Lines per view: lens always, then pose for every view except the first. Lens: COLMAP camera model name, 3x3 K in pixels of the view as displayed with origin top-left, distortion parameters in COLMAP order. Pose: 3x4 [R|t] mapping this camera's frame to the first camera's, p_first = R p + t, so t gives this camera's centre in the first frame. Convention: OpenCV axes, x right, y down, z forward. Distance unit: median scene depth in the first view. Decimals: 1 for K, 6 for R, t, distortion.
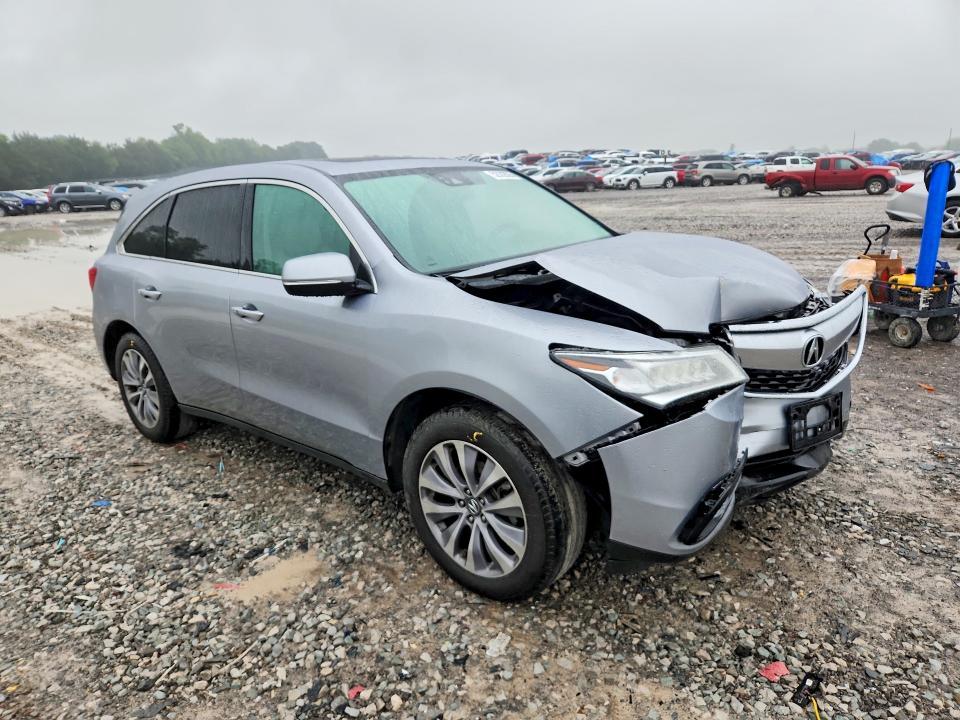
lens RADIAL K [[667.4, 0, 480.0], [0, 667.4, 360.0], [0, 0, 1]] dist [0.058356, -0.047251]
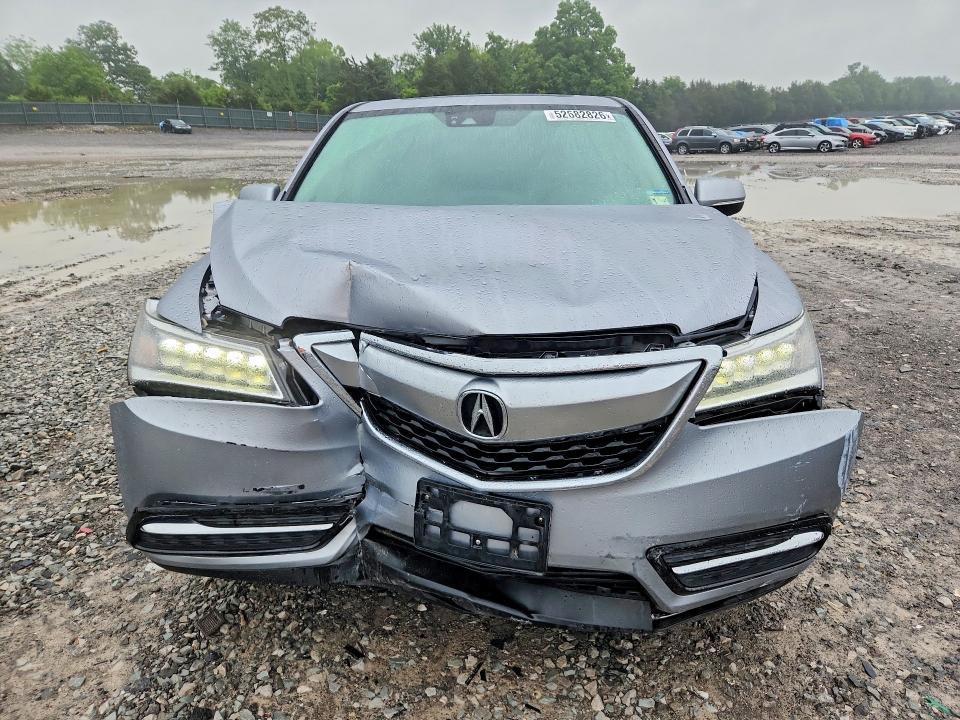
lens RADIAL K [[667.4, 0, 480.0], [0, 667.4, 360.0], [0, 0, 1]] dist [0.058356, -0.047251]
pose [[0.609905, 0.280400, -0.741210, 0.094156], [-0.224854, 0.958102, 0.177429, -0.017044], [0.759906, 0.058449, 0.647400, 0.061839]]
